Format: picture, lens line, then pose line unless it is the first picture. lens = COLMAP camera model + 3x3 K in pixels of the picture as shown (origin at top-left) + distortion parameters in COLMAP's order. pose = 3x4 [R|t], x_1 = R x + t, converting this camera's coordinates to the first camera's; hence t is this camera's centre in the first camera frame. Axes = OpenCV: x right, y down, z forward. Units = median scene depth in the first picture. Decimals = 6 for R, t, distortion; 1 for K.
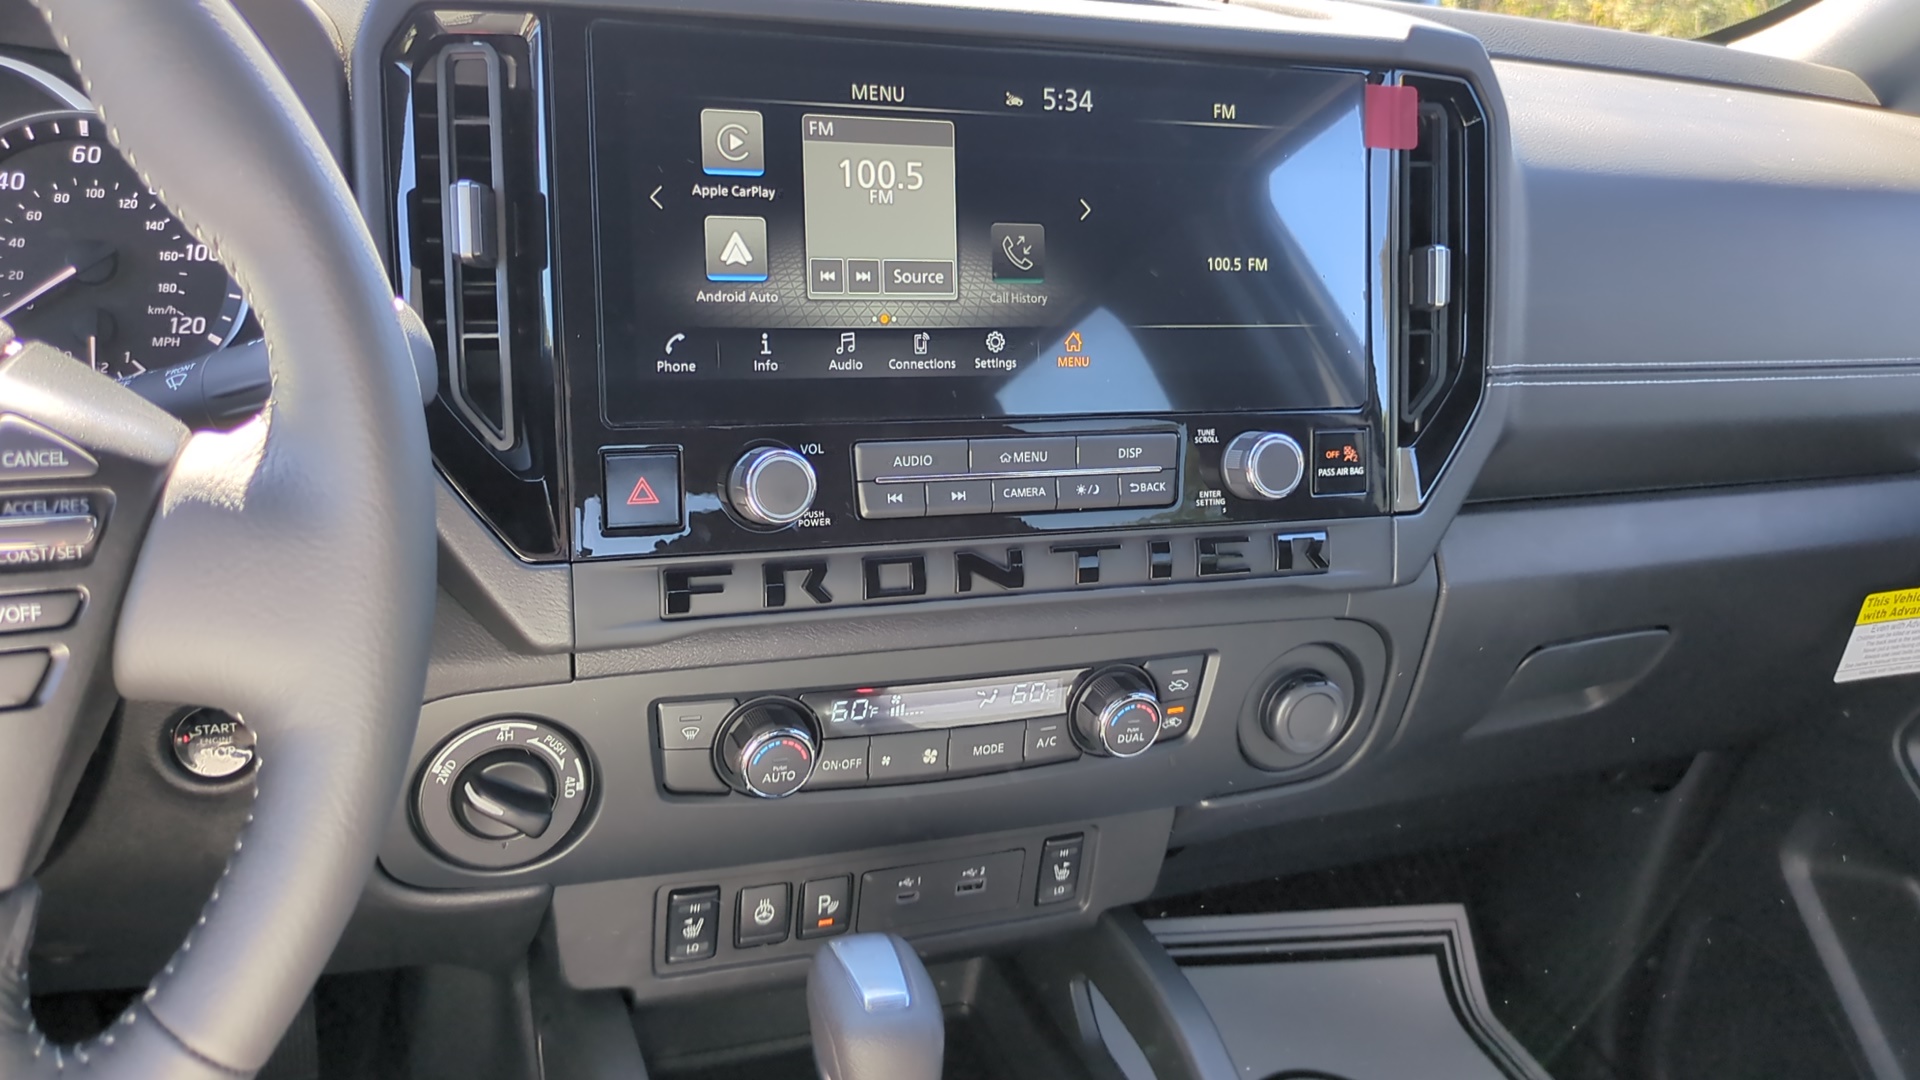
lens RADIAL K [[1632.8, 0, 959.0], [0, 1632.8, 531.0], [0, 0, 1]] dist [0.057316, -0.119455]
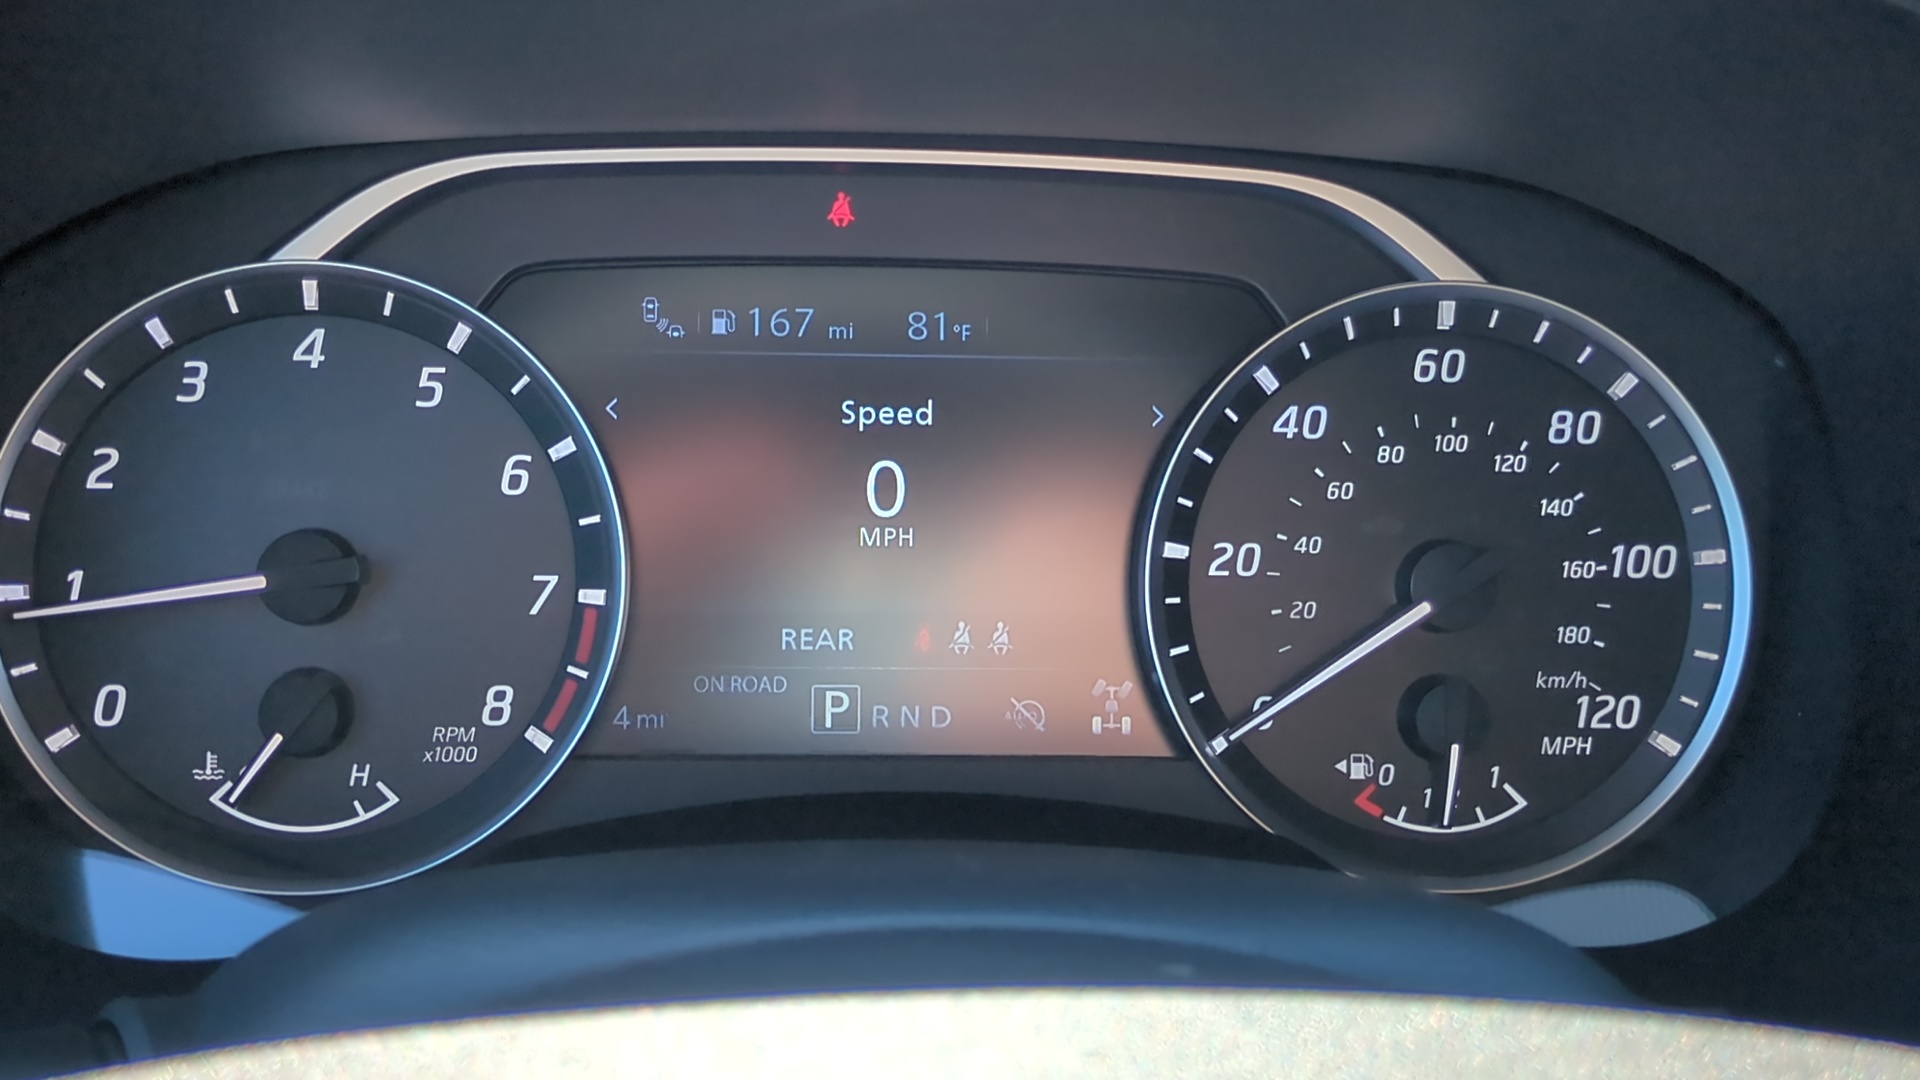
lens RADIAL K [[2446.1, 0, 961.8], [0, 2446.1, 527.5], [0, 0, 1]] dist [0.065247, -0.179461]
pose [[0.947239, 0.035288, -0.318580, -0.423588], [-0.051458, 0.997771, -0.042481, -0.139588], [0.316370, 0.056633, 0.946944, 0.253741]]
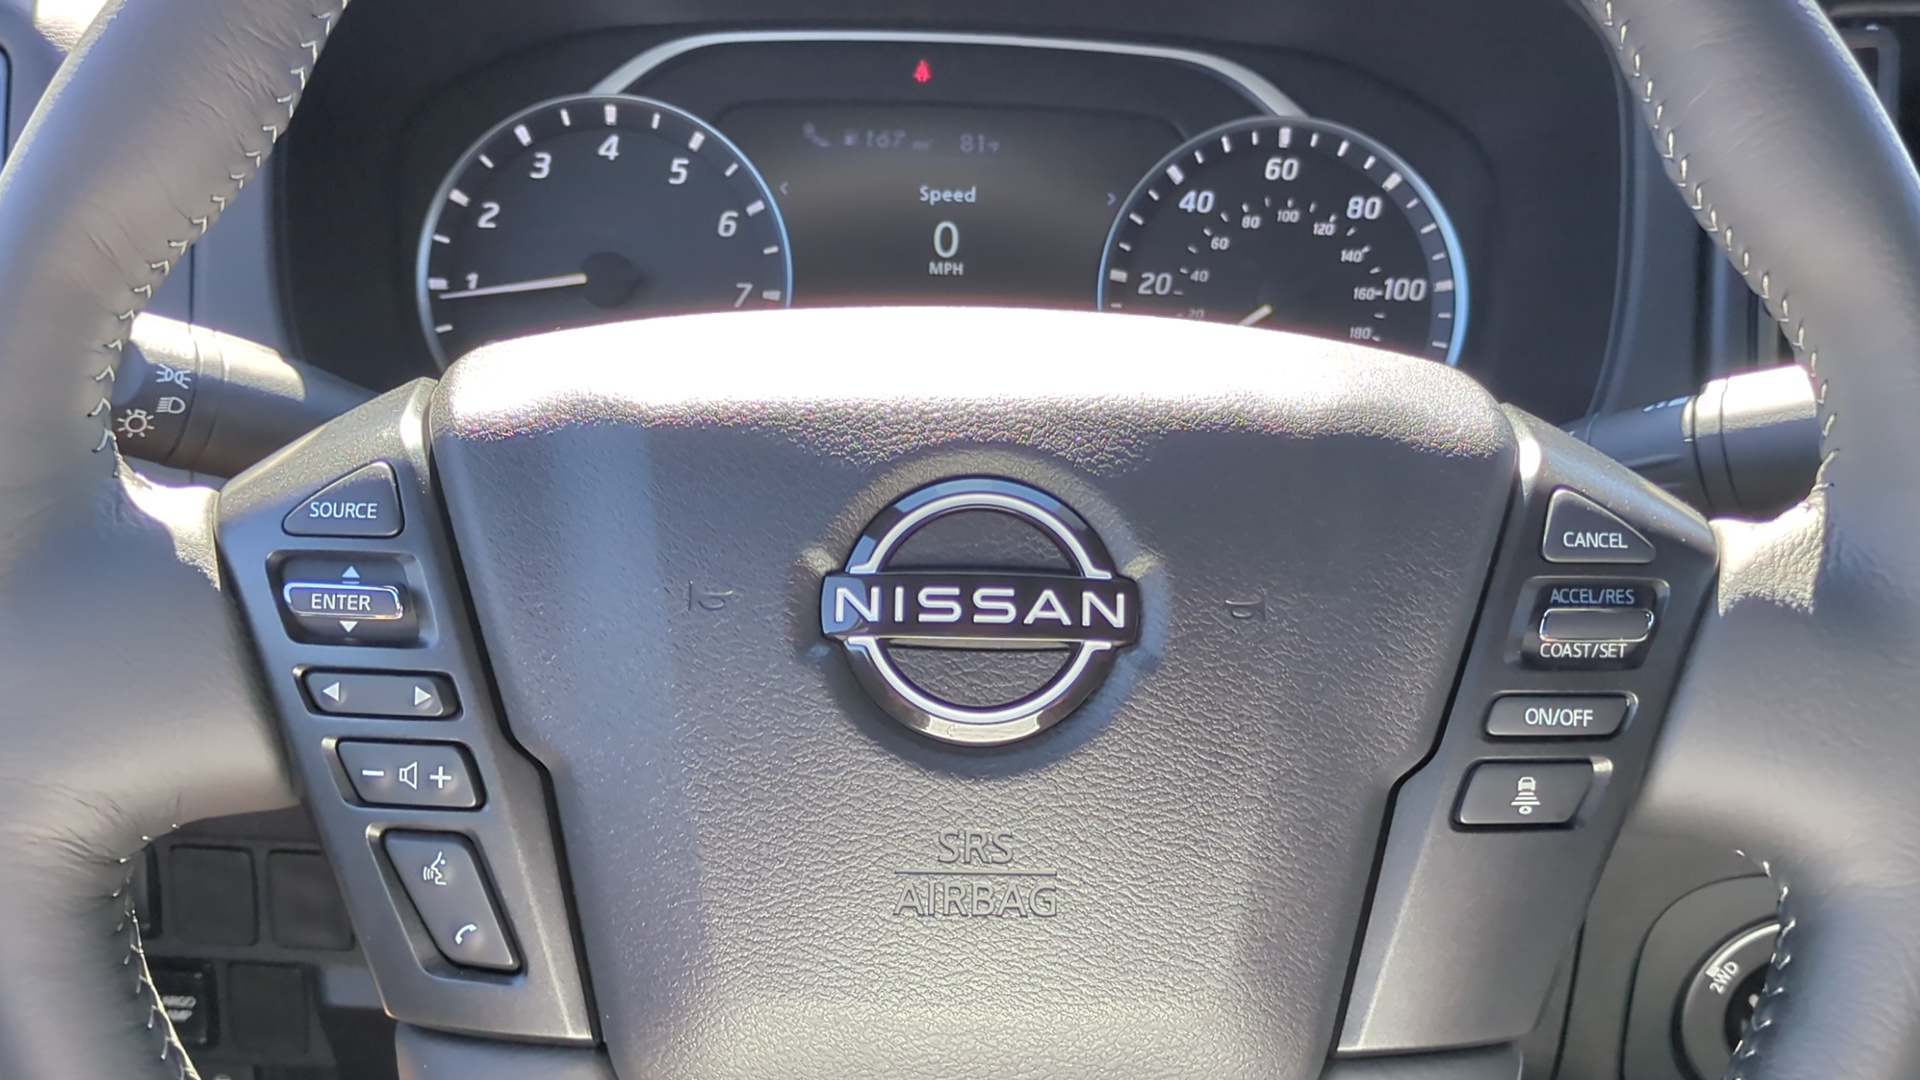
lens RADIAL K [[2446.1, 0, 961.8], [0, 2446.1, 527.5], [0, 0, 1]] dist [0.065247, -0.179461]
pose [[0.932618, 0.046958, -0.357798, -0.230571], [-0.069640, 0.996280, -0.050767, 0.021516], [0.354083, 0.072263, 0.932418, -0.180418]]
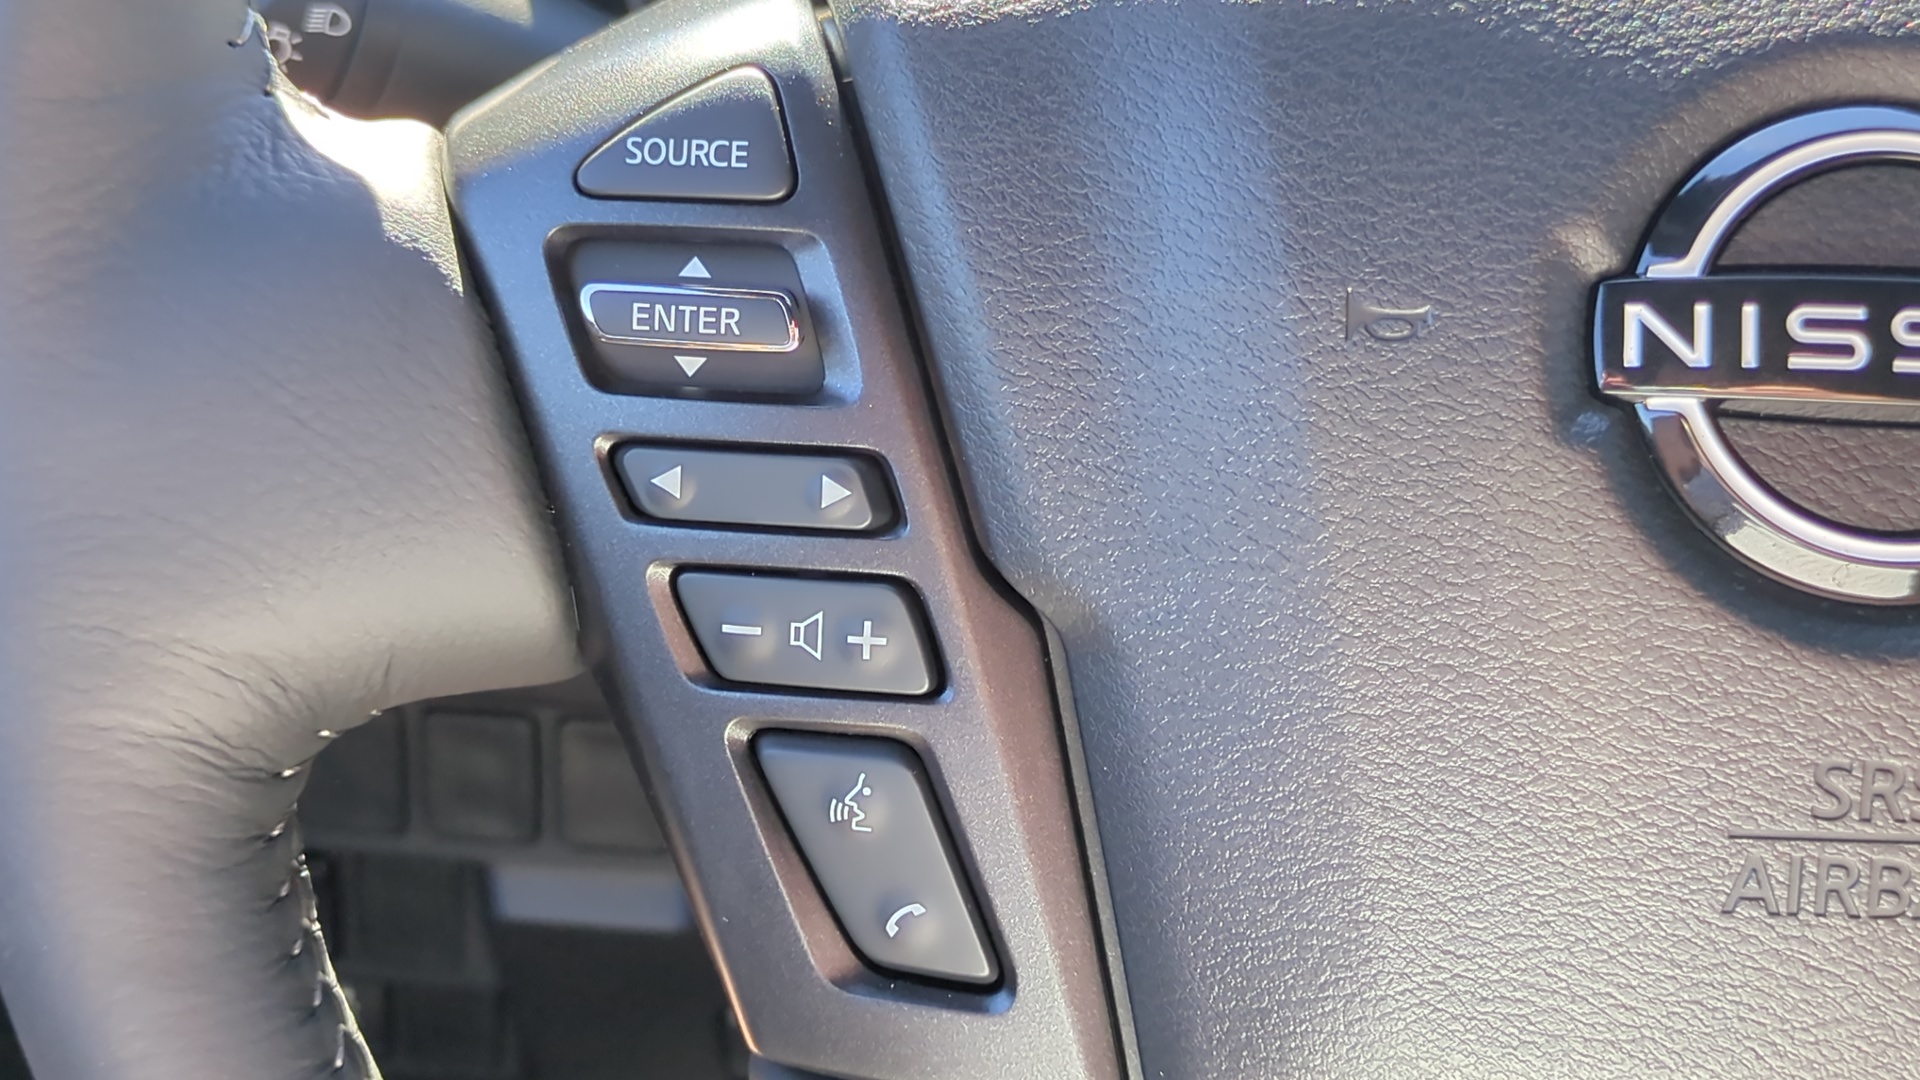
lens RADIAL K [[2446.1, 0, 961.8], [0, 2446.1, 527.5], [0, 0, 1]] dist [0.065247, -0.179461]
pose [[0.927341, 0.089807, -0.363282, -0.465826], [-0.087136, 0.995913, 0.023772, 0.039345], [0.363933, 0.009610, 0.931376, 0.073159]]
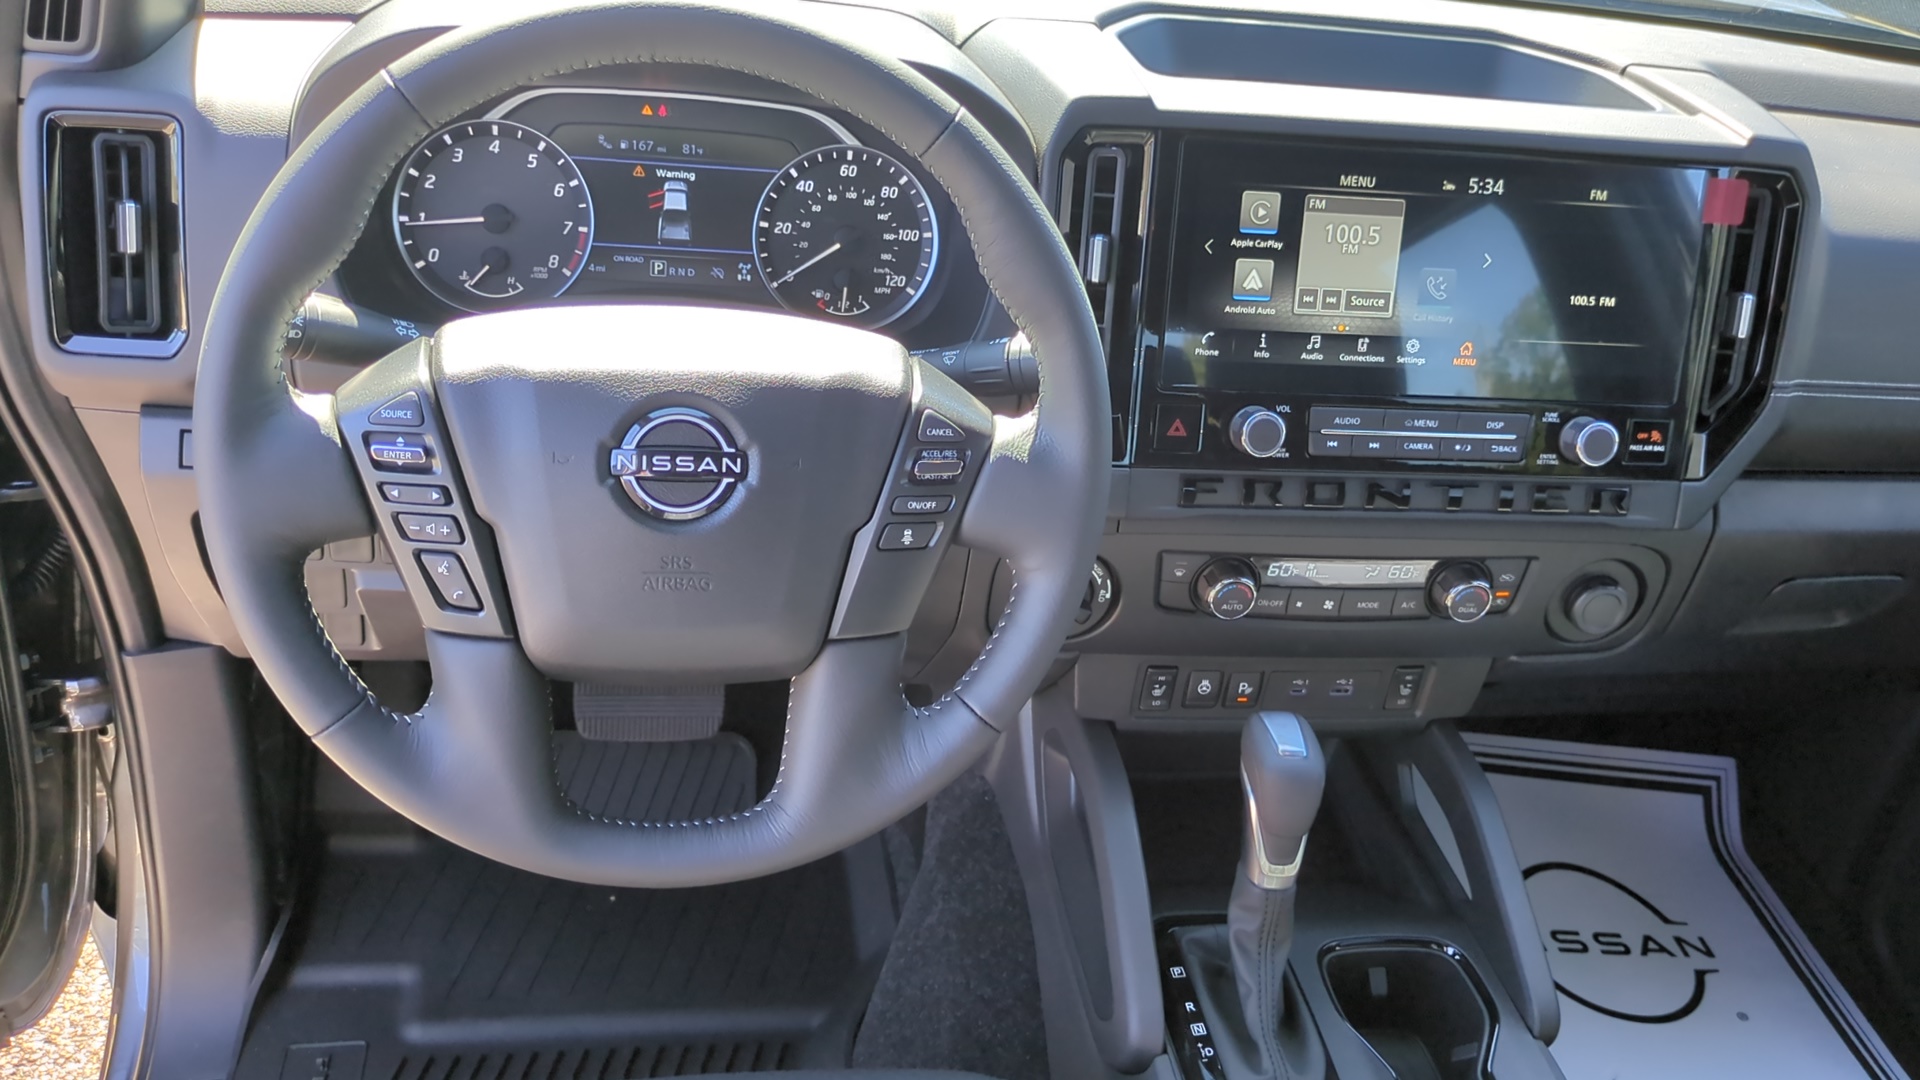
lens RADIAL K [[1632.8, 0, 959.0], [0, 1632.8, 531.0], [0, 0, 1]] dist [0.057316, -0.119455]
pose [[0.972669, 0.126479, -0.194728, -0.067634], [-0.097894, 0.983824, 0.150026, -0.131043], [0.210553, -0.126863, 0.969316, -0.568042]]
